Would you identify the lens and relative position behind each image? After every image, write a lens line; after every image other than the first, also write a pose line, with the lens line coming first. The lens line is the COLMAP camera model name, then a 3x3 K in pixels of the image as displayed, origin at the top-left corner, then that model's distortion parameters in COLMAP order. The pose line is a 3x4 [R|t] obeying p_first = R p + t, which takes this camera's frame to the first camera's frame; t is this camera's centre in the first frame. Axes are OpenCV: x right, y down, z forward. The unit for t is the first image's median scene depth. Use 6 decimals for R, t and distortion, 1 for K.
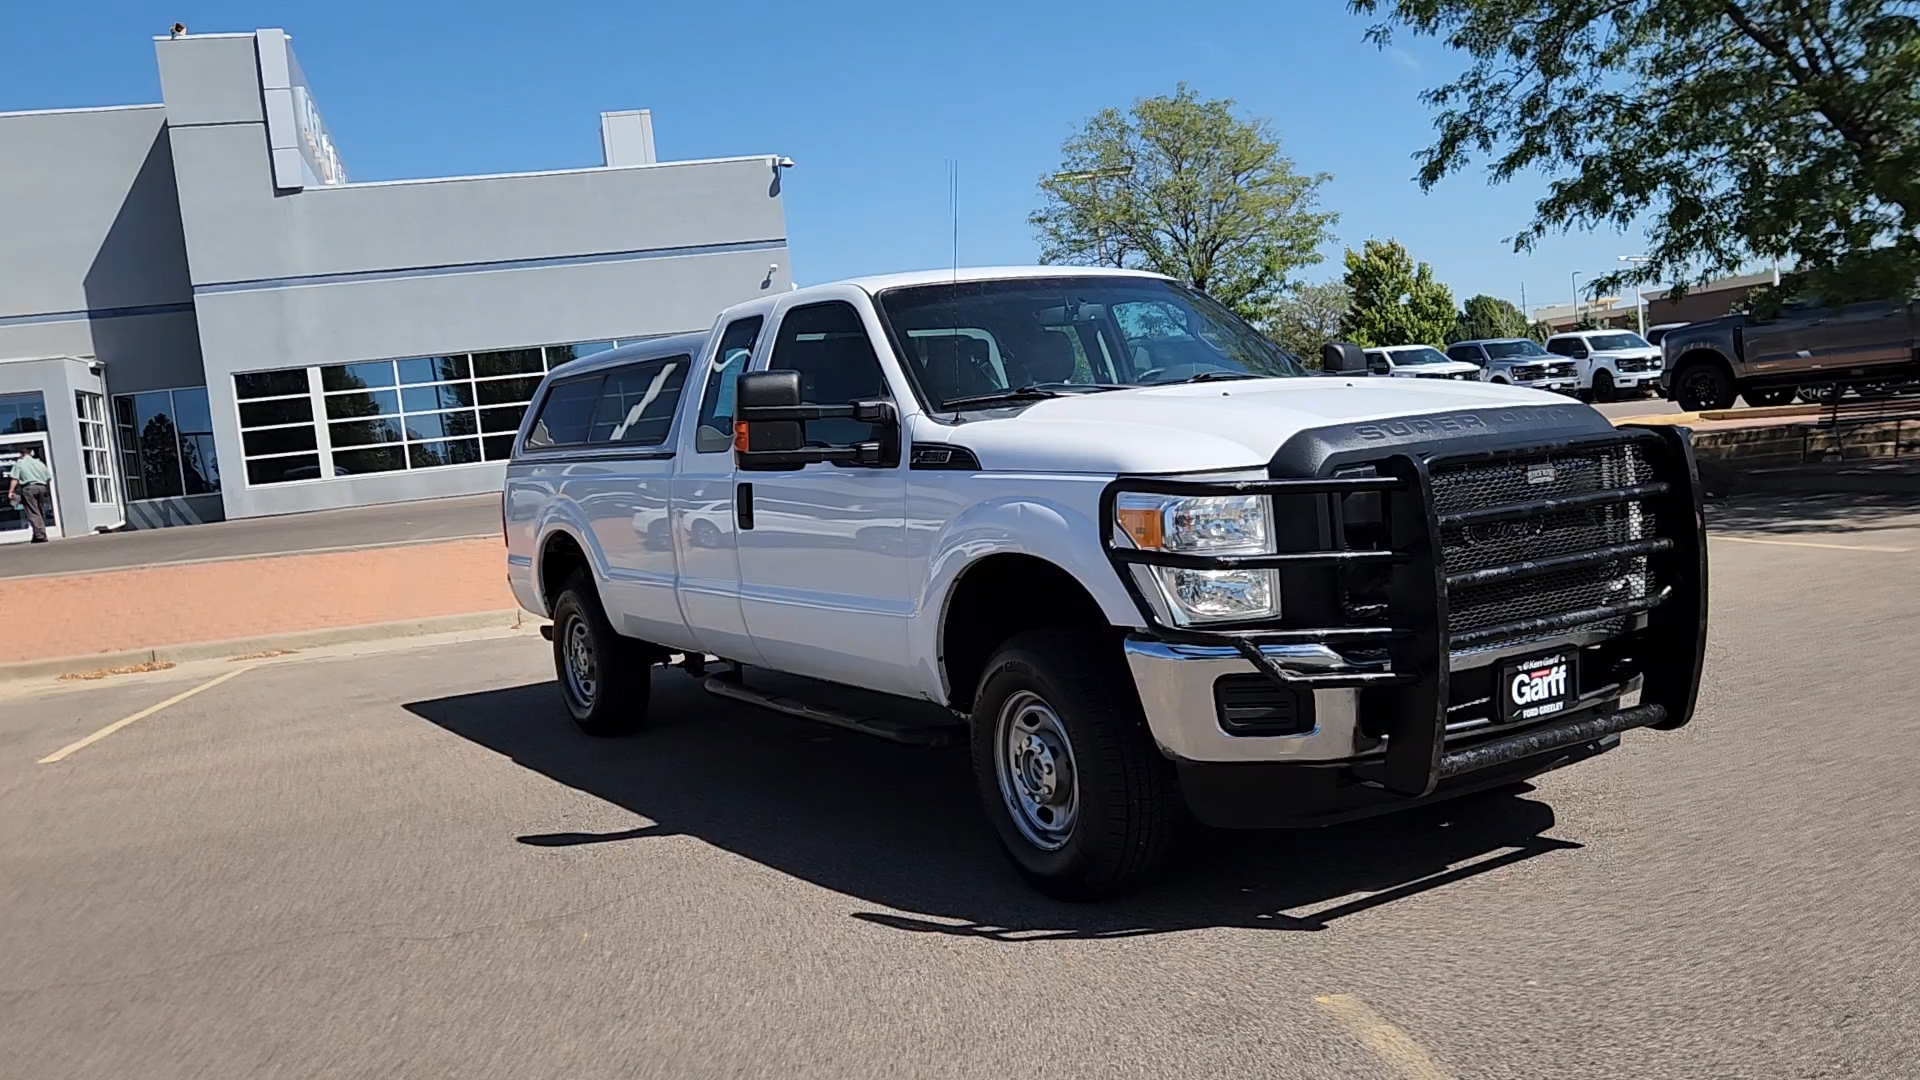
lens RADIAL K [[1618.9, 0, 946.2], [0, 1618.9, 539.6], [0, 0, 1]] dist [0.039373, -0.036083]
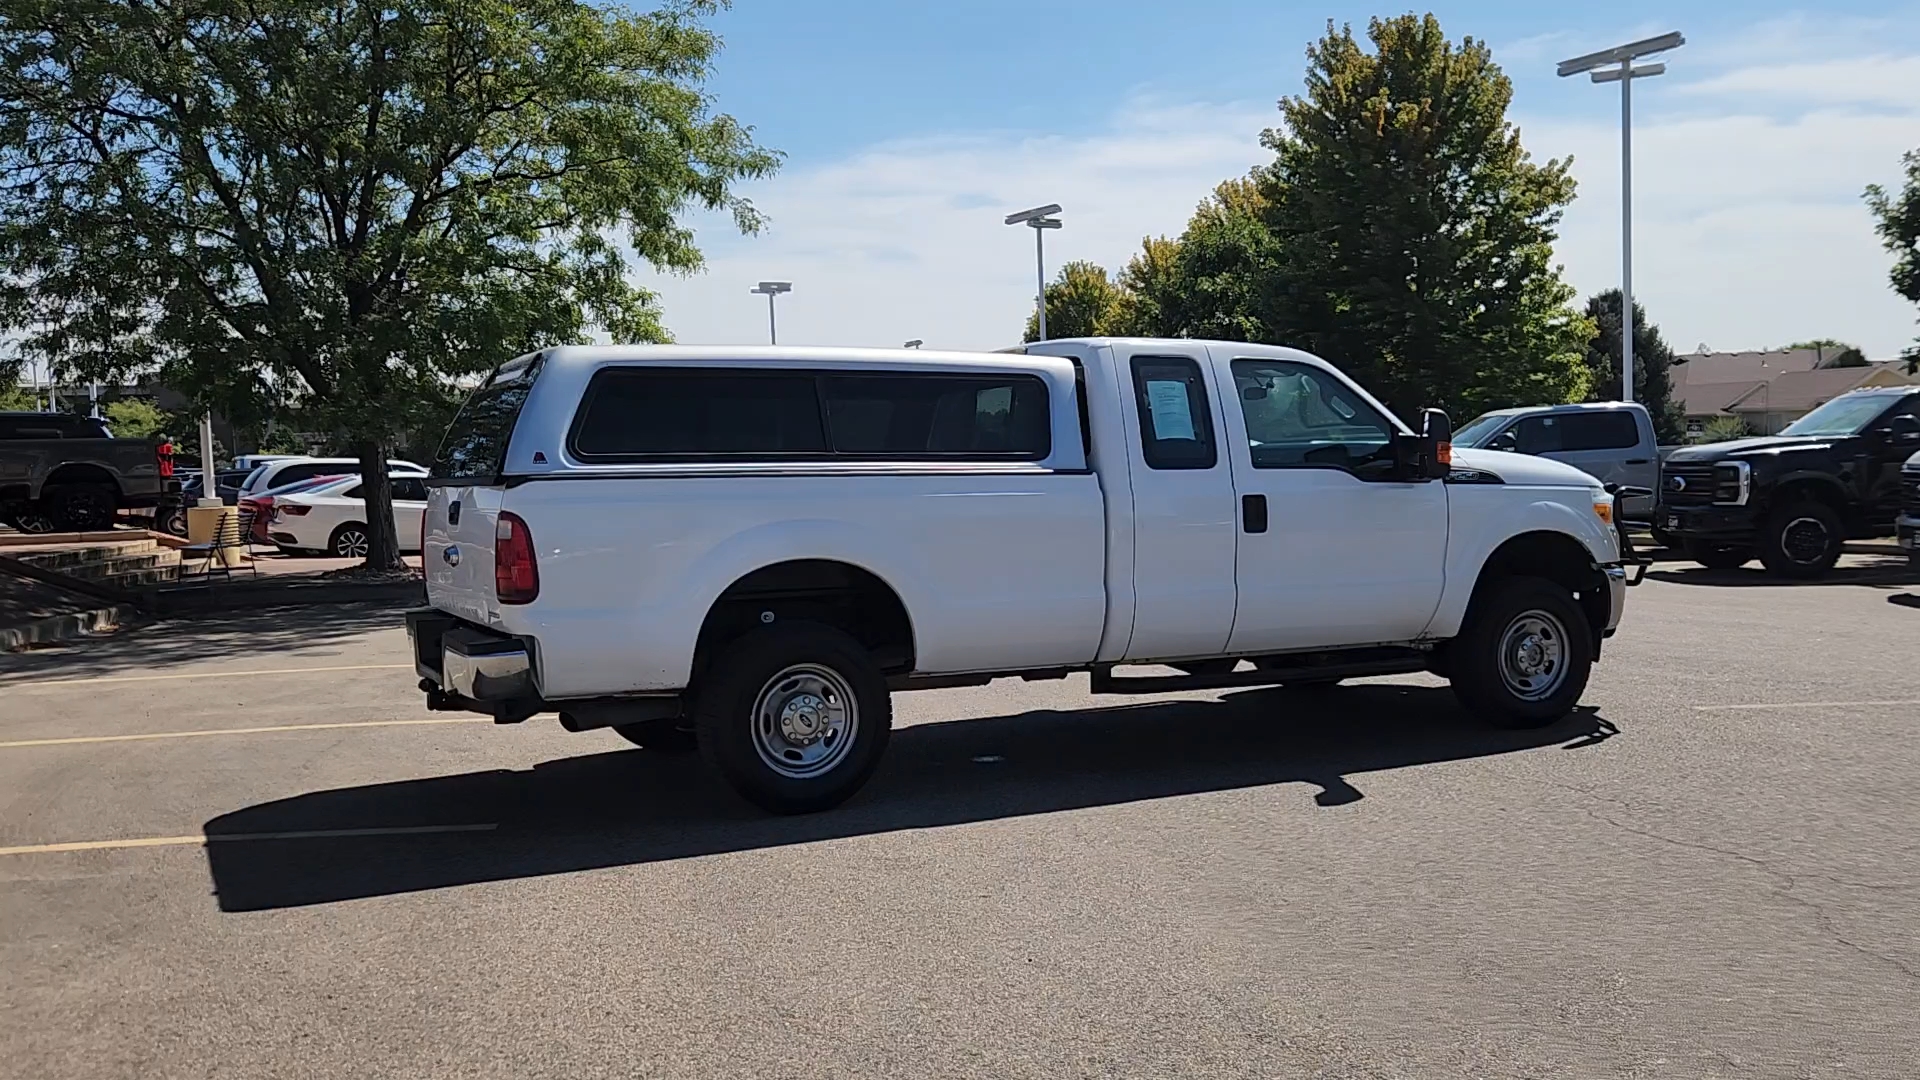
lens RADIAL K [[1618.9, 0, 942.4], [0, 1618.9, 550.2], [0, 0, 1]] dist [0.039373, -0.036083]
pose [[0.097808, 0.031413, 0.994709, -1.346512], [0.079491, 0.996062, -0.039272, 0.035643], [-0.992026, 0.082911, 0.094926, 1.113623]]
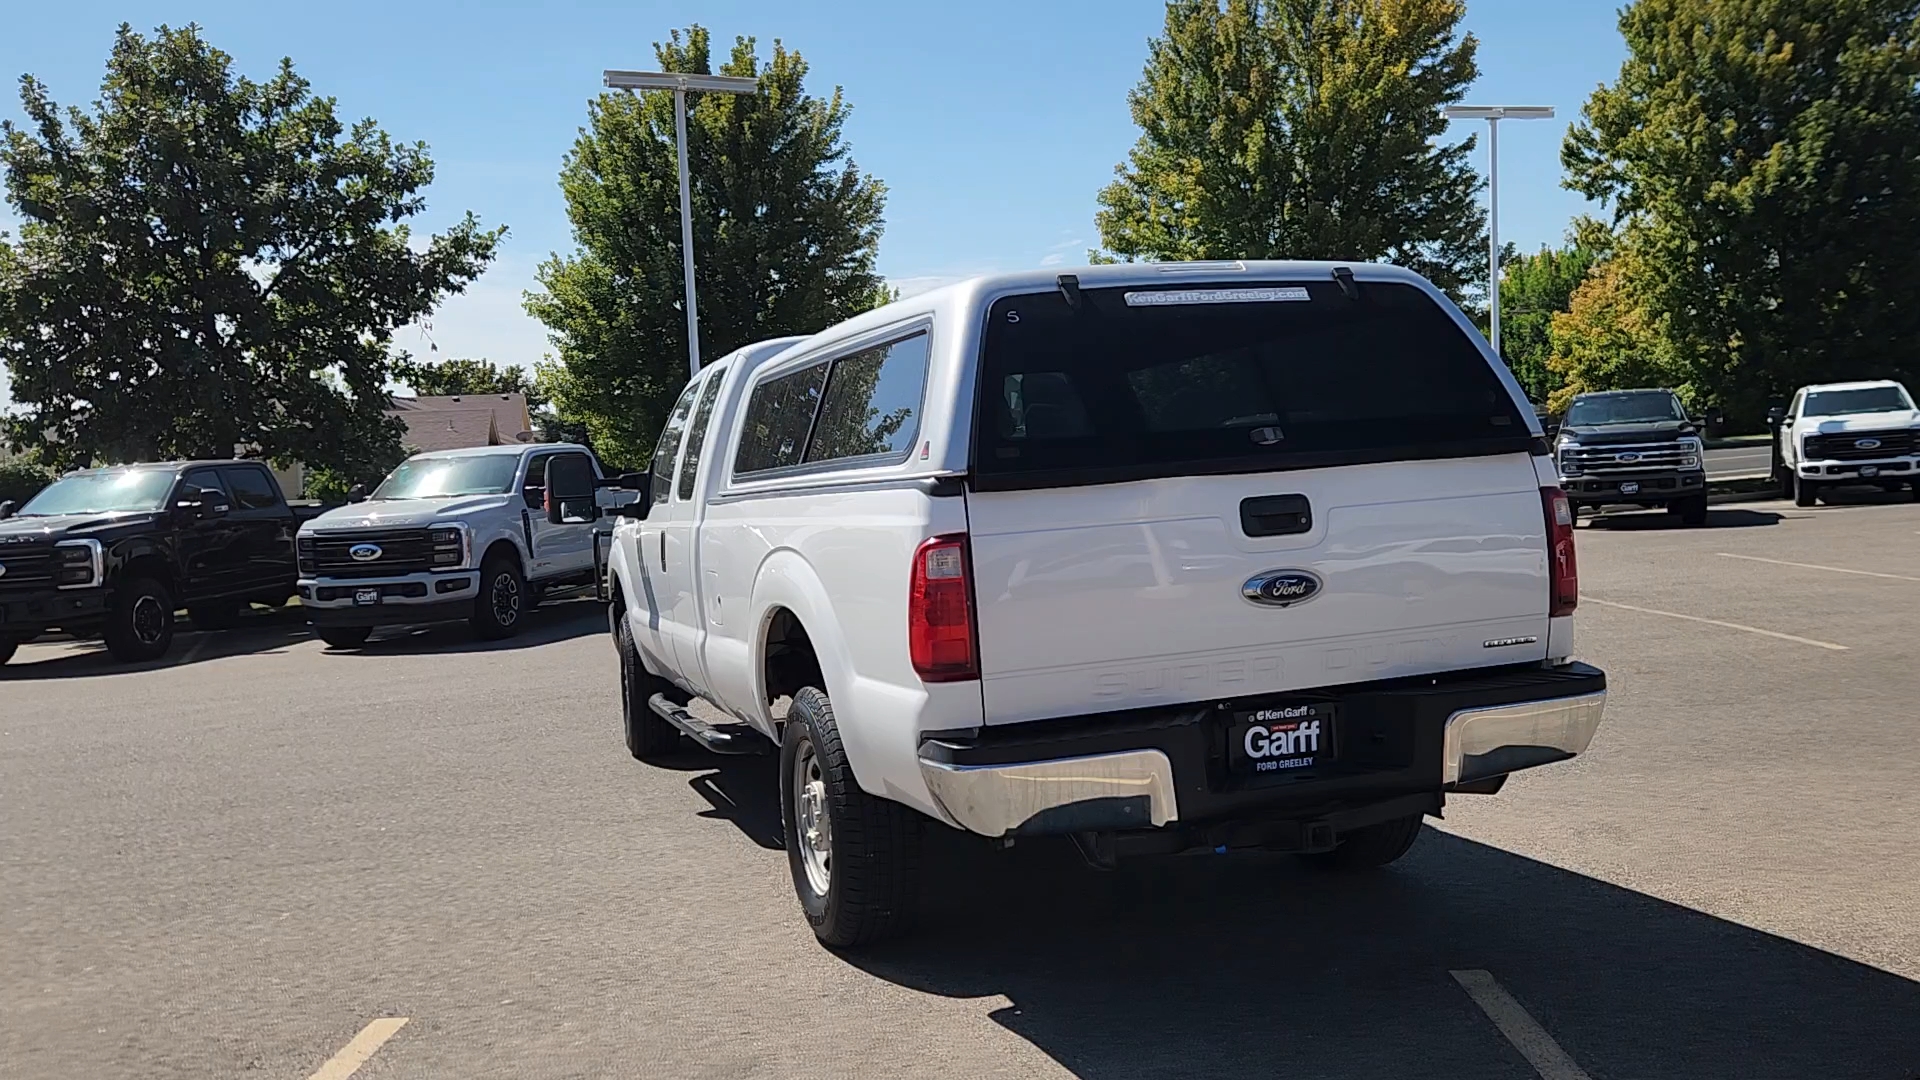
lens RADIAL K [[1618.9, 0, 945.7], [0, 1618.9, 551.2], [0, 0, 1]] dist [0.039373, -0.036083]
pose [[-0.962730, 0.131470, 0.236362, -0.302610], [0.156852, 0.983335, 0.091924, -0.126520], [-0.220338, 0.125572, -0.967307, 2.212337]]
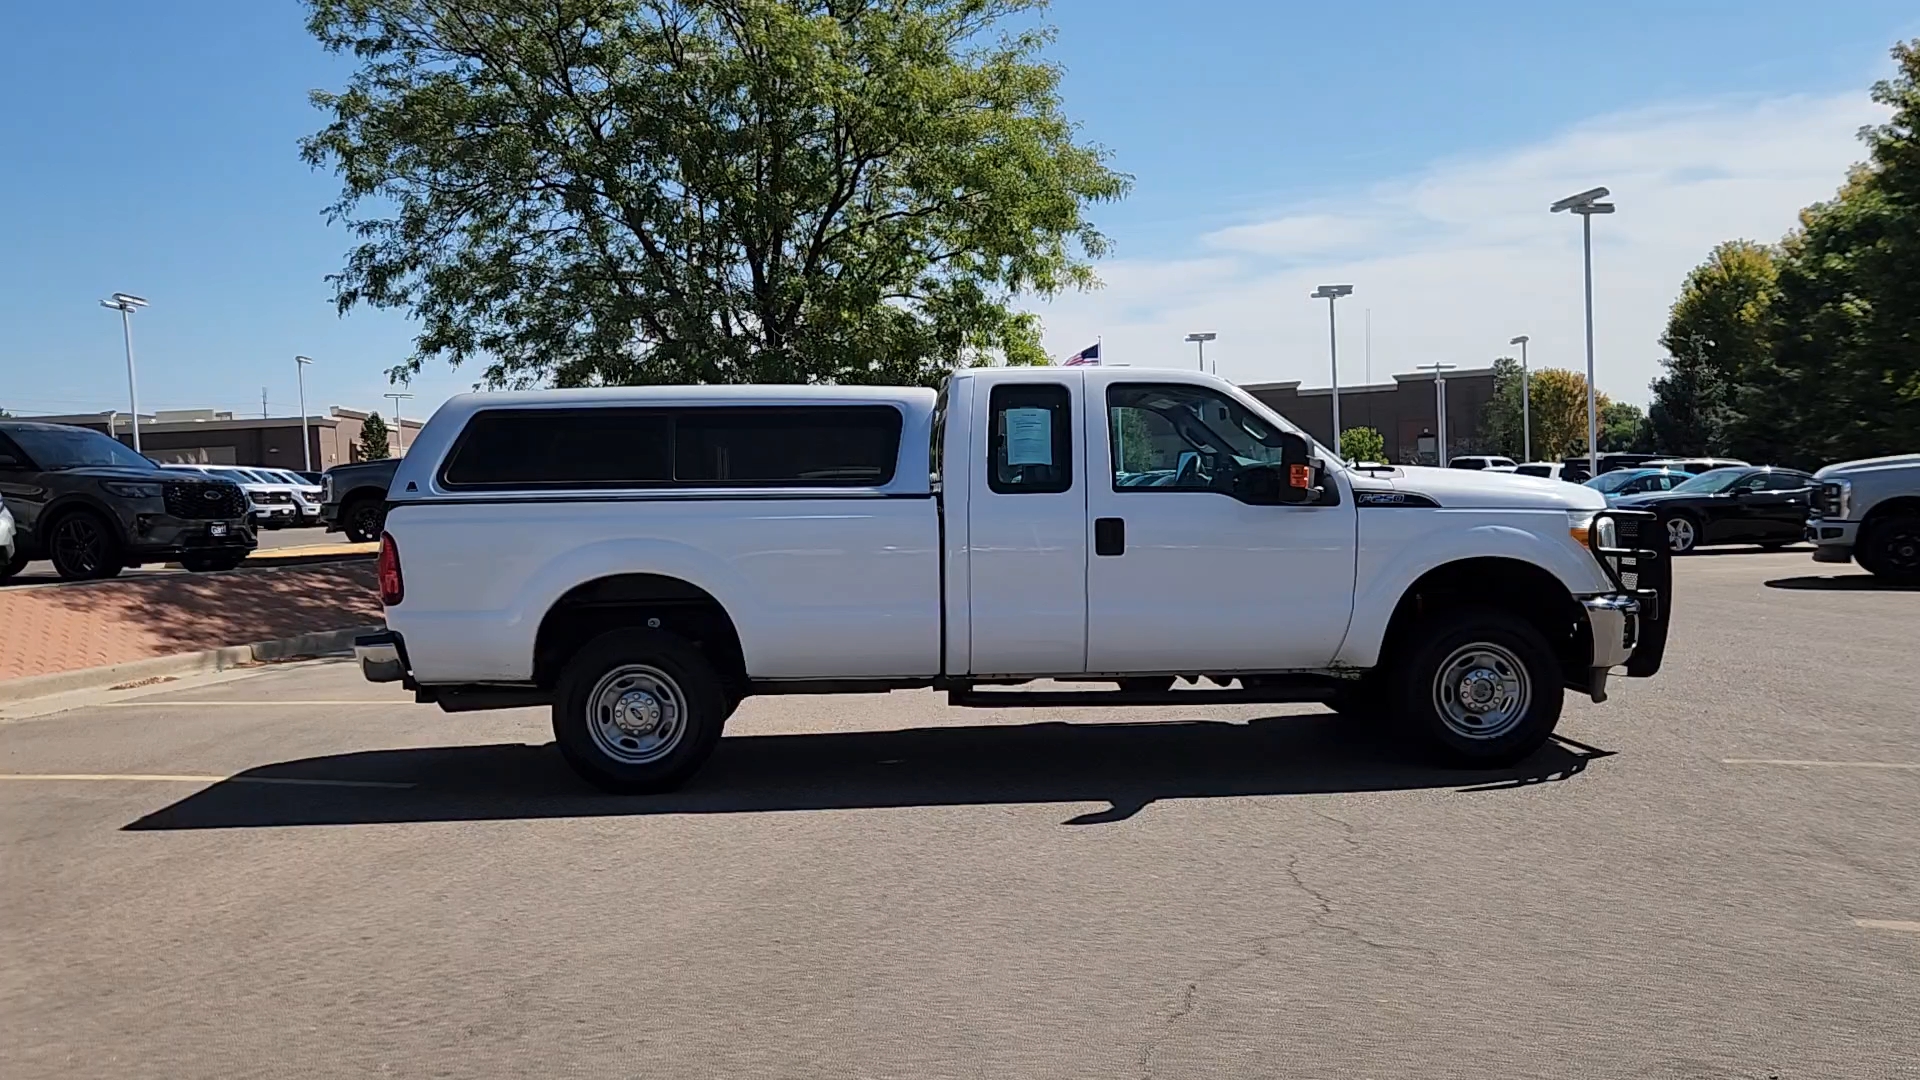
lens RADIAL K [[1618.9, 0, 944.2], [0, 1618.9, 540.7], [0, 0, 1]] dist [0.039373, -0.036083]
pose [[0.481819, 0.043123, 0.875209, -1.258473], [0.042514, 0.996462, -0.072502, 0.066300], [-0.875239, 0.072141, 0.478281, 0.517772]]
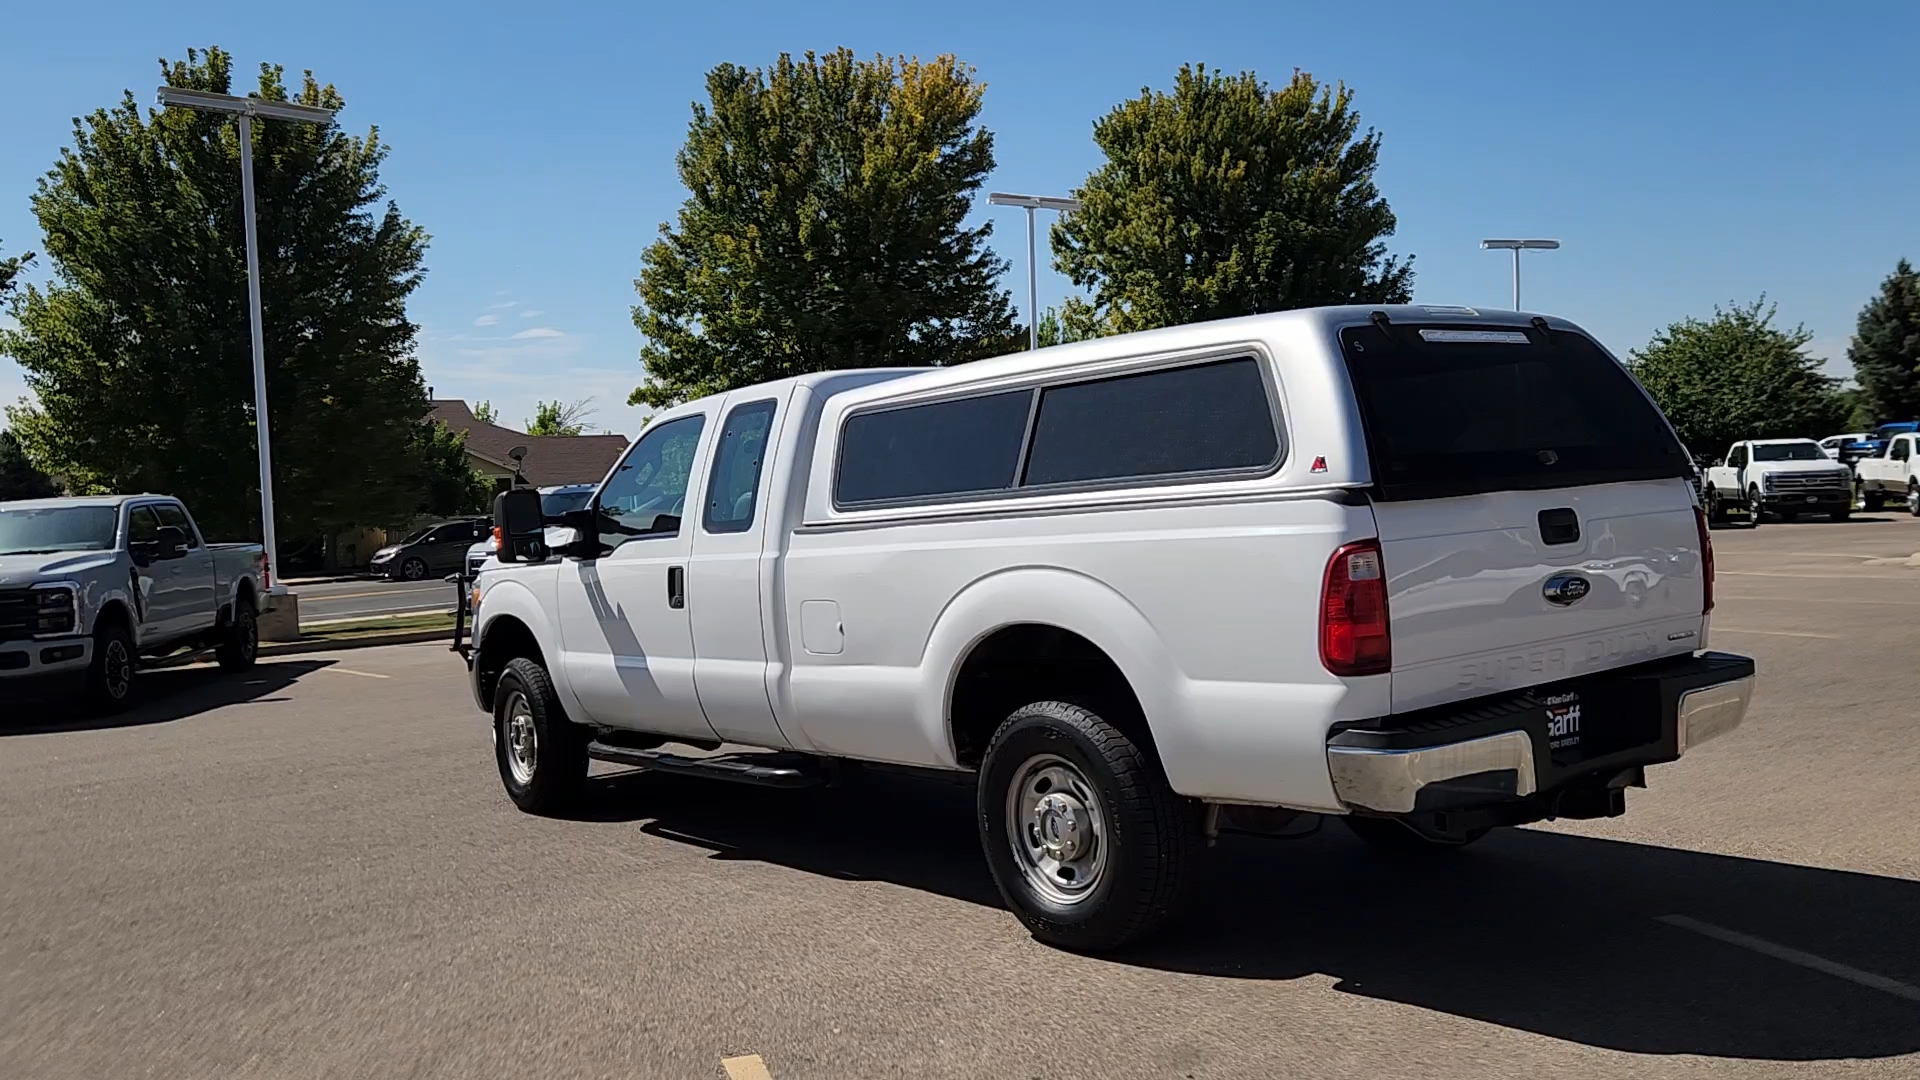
lens RADIAL K [[1618.9, 0, 951.1], [0, 1618.9, 548.3], [0, 0, 1]] dist [0.039373, -0.036083]
pose [[-0.983742, 0.145195, -0.105688, 0.082394], [0.134767, 0.985826, 0.099926, -0.163329], [0.118699, 0.084059, -0.989366, 2.264759]]
